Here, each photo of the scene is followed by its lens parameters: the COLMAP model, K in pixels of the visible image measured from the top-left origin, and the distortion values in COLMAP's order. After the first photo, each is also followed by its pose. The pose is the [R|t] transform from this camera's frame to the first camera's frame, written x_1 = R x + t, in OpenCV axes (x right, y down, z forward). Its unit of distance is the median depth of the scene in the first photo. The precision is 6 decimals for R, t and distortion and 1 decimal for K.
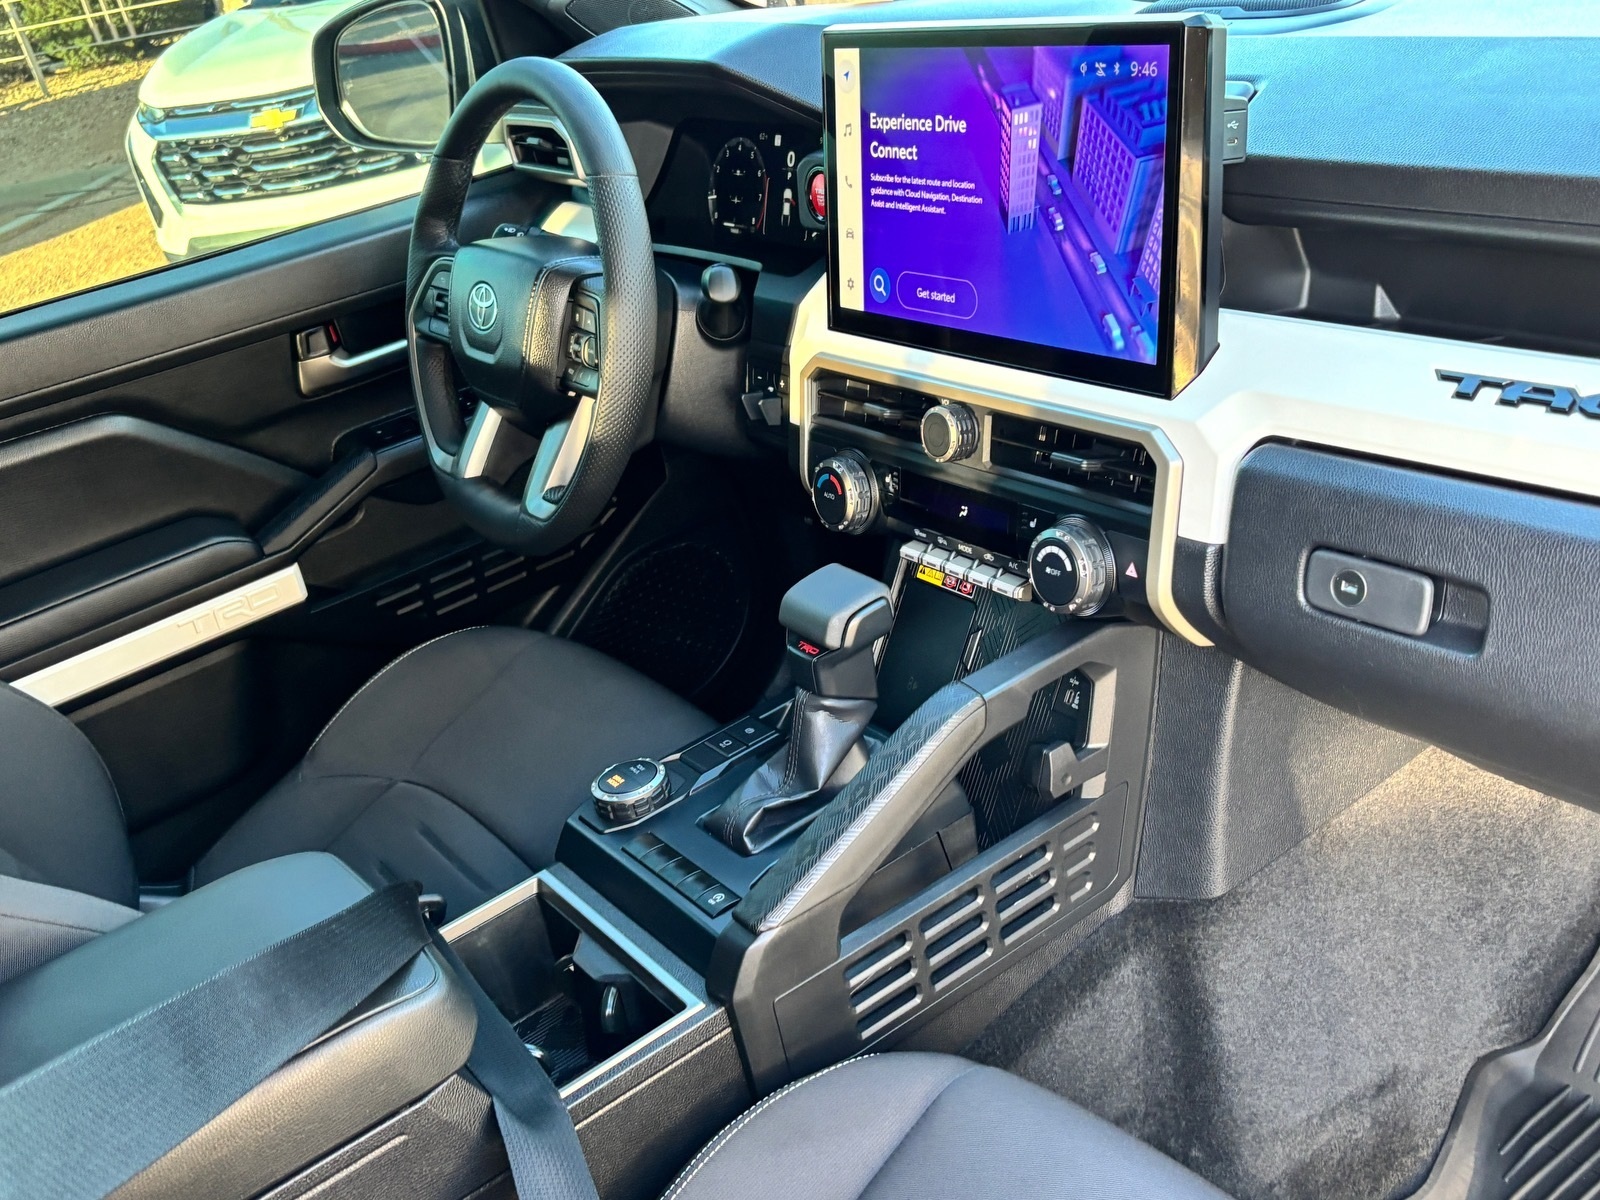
lens RADIAL K [[1651.9, 0, 815.8], [0, 1651.9, 632.5], [0, 0, 1]] dist [0.046754, 0.000000]
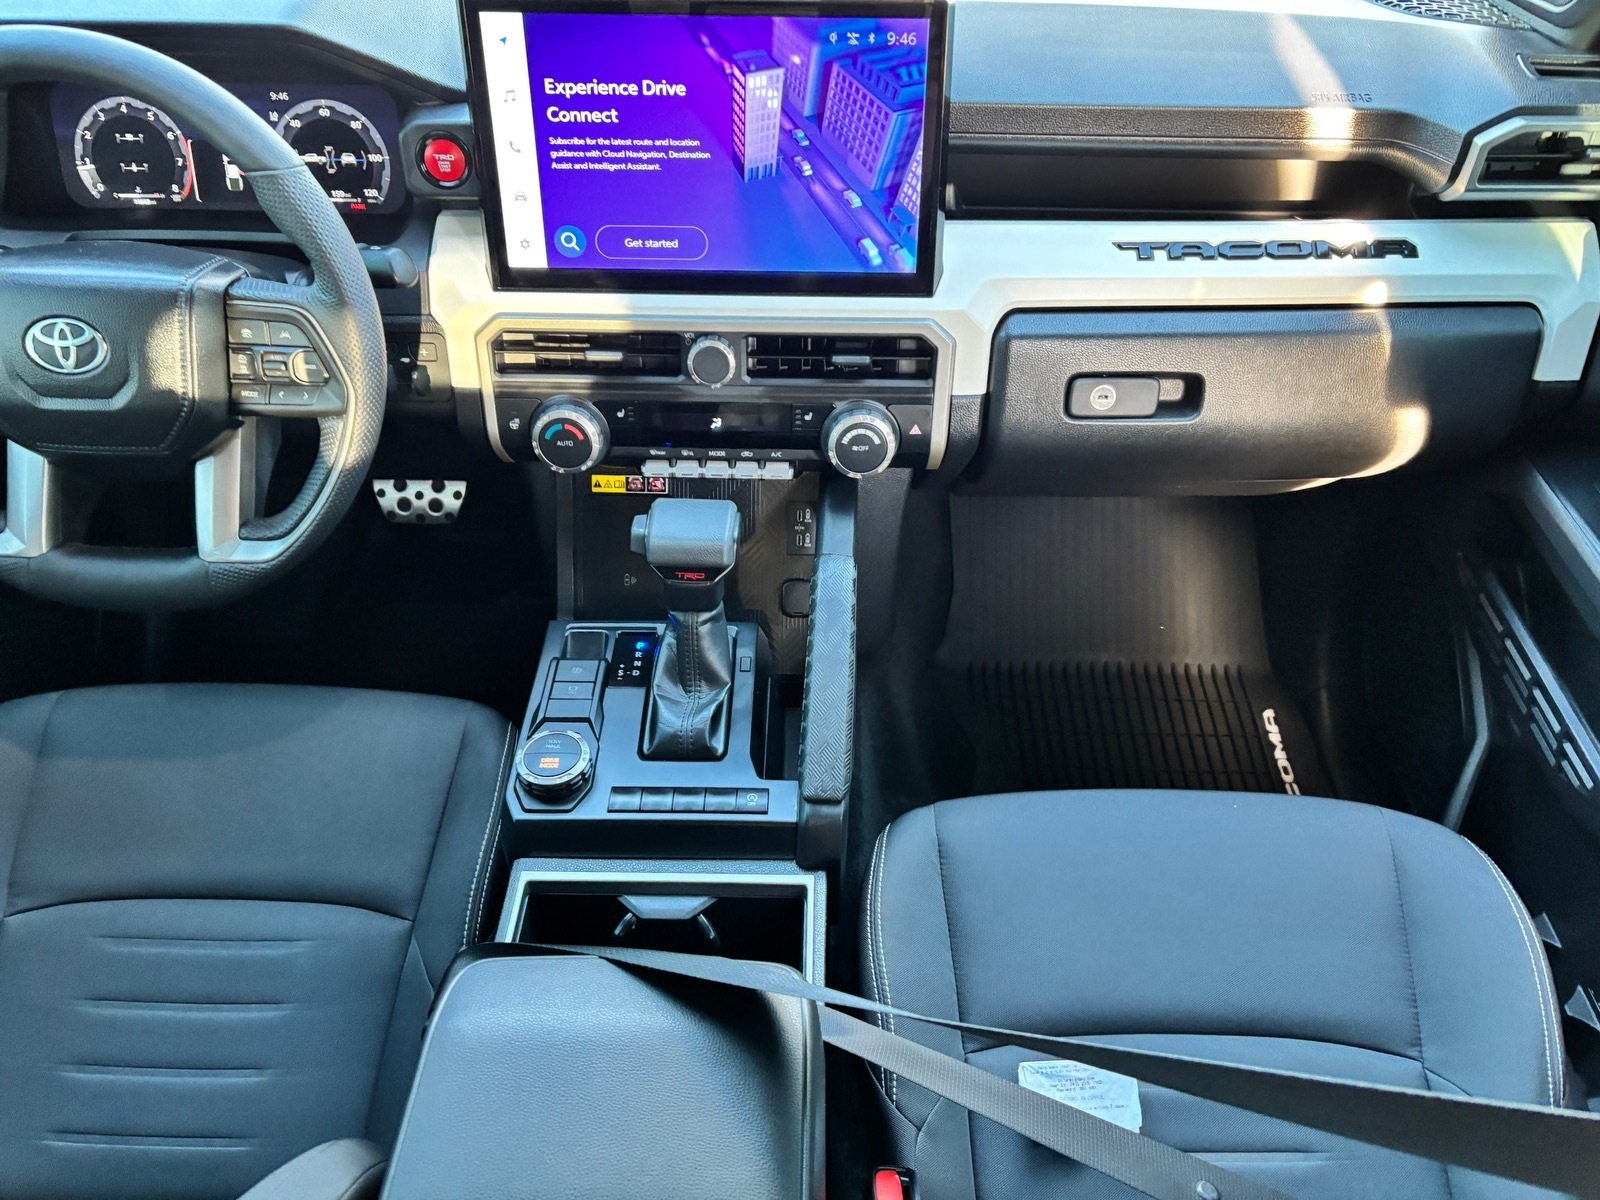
lens RADIAL K [[1216.5, 0, 804.7], [0, 1216.5, 607.3], [0, 0, 1]] dist [0.038188, -0.048497]
pose [[0.591379, -0.380790, 0.710824, -0.570958], [0.252805, 0.924594, 0.284984, -0.191508], [-0.765742, 0.011166, 0.643051, 0.398805]]
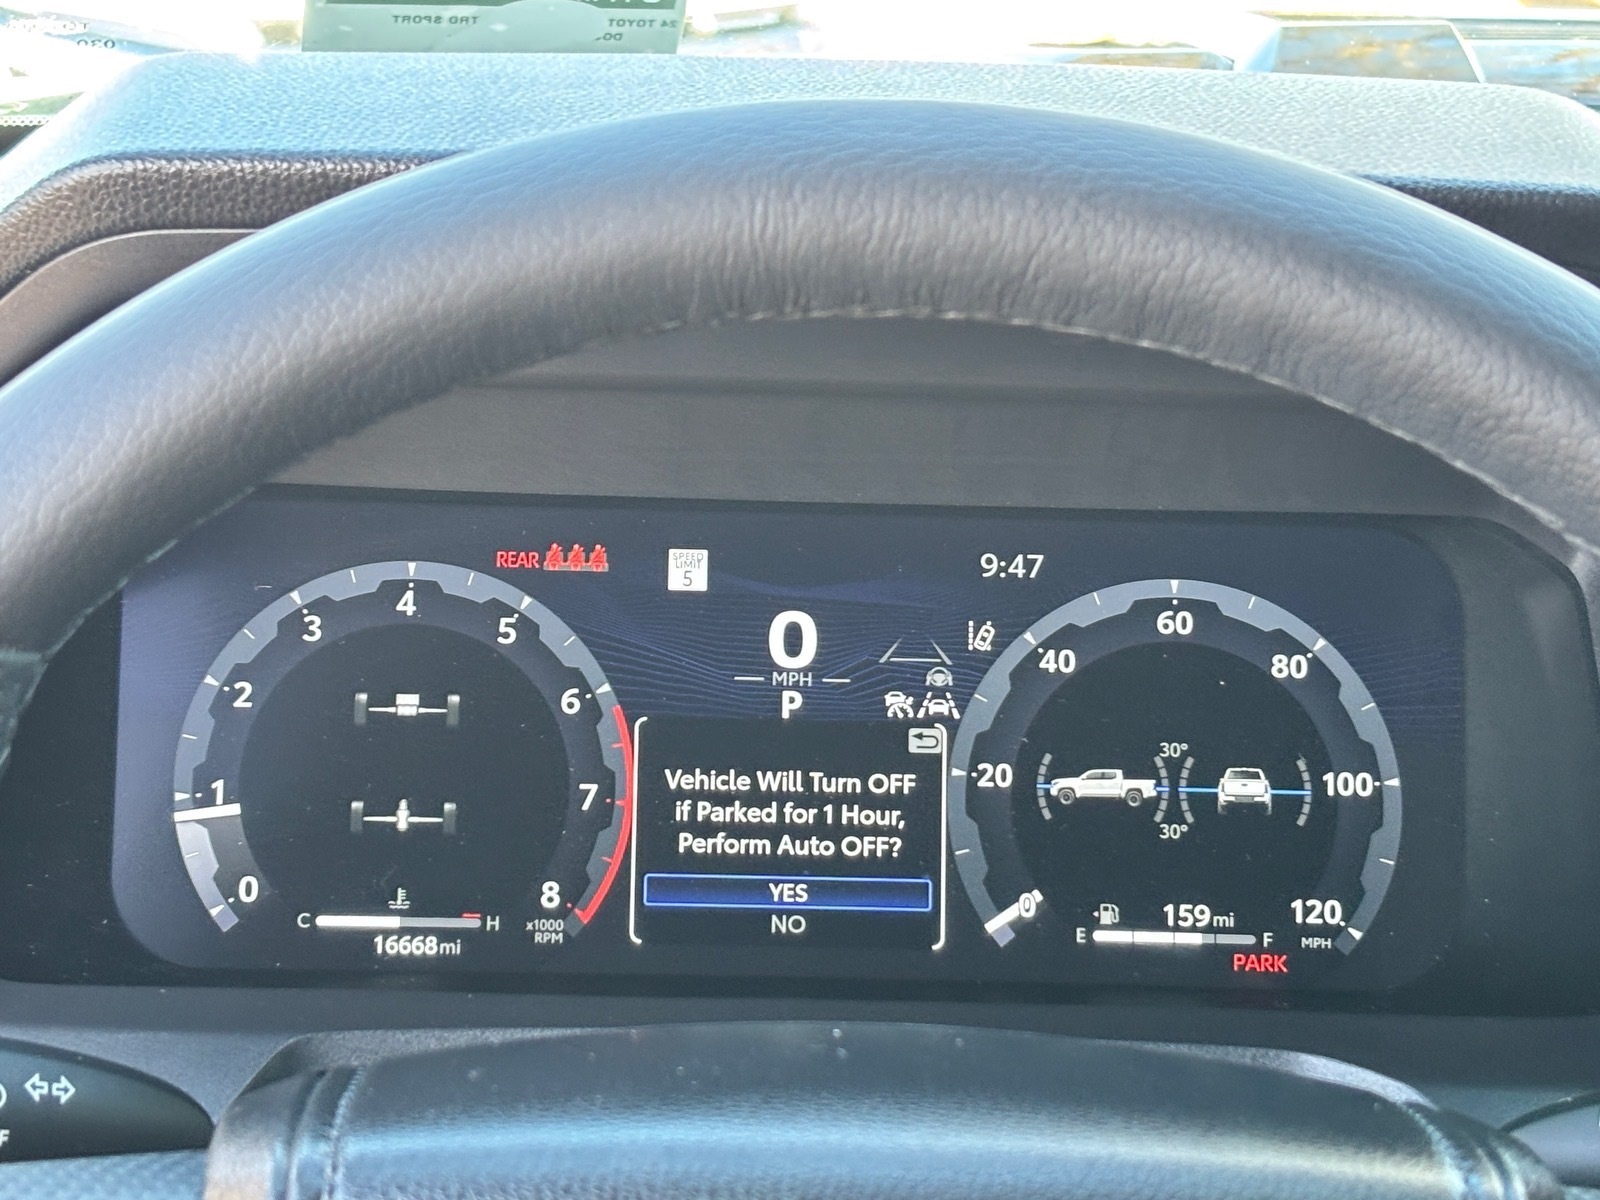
lens RADIAL K [[3410.0, 0, 769.1], [0, 3410.0, 521.3], [0, 0, 1]] dist [0.121664, 0.000000]
pose [[0.551079, 0.026840, 0.834021, -0.599652], [0.252917, 0.947095, -0.197593, -0.271205], [-0.795201, 0.319828, 0.515136, 0.984617]]
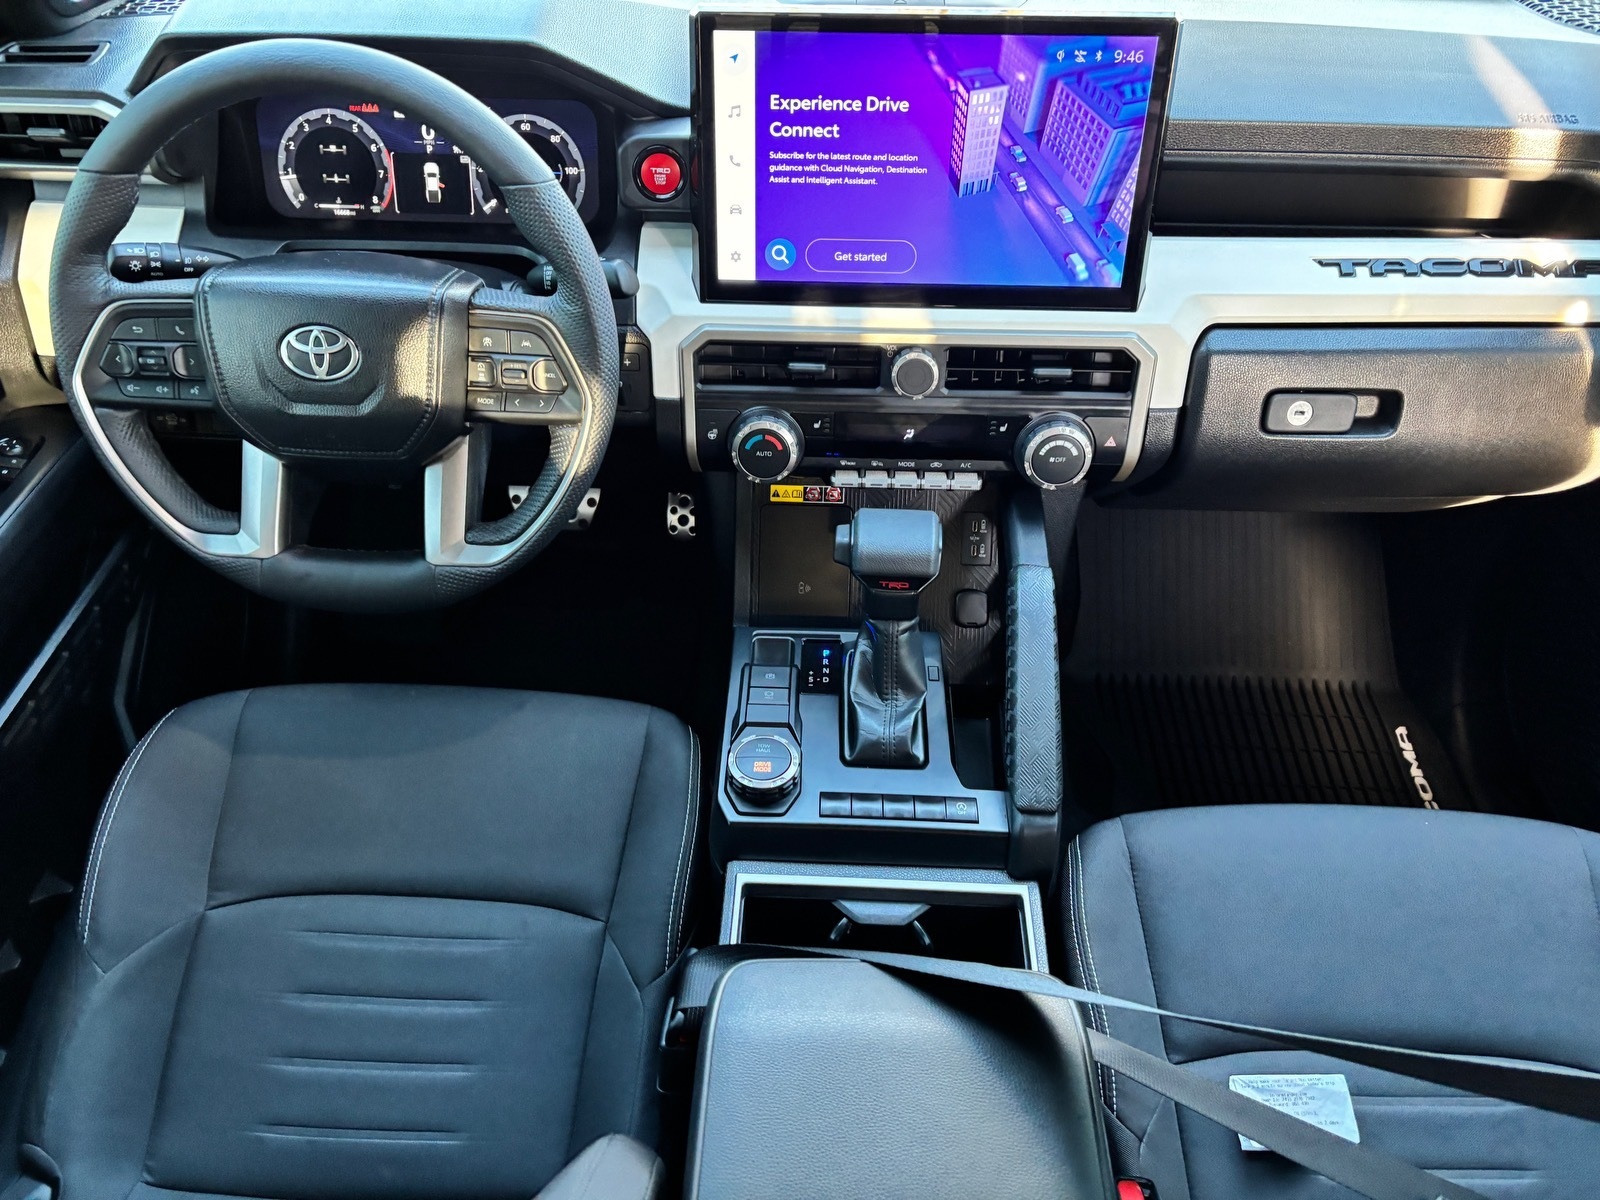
lens RADIAL K [[1216.5, 0, 787.5], [0, 1216.5, 607.7], [0, 0, 1]] dist [0.038188, -0.048497]
pose [[0.610577, -0.366493, 0.702053, -0.661538], [0.245055, 0.930404, 0.272574, -0.227908], [-0.753089, 0.005614, 0.657895, 0.498903]]
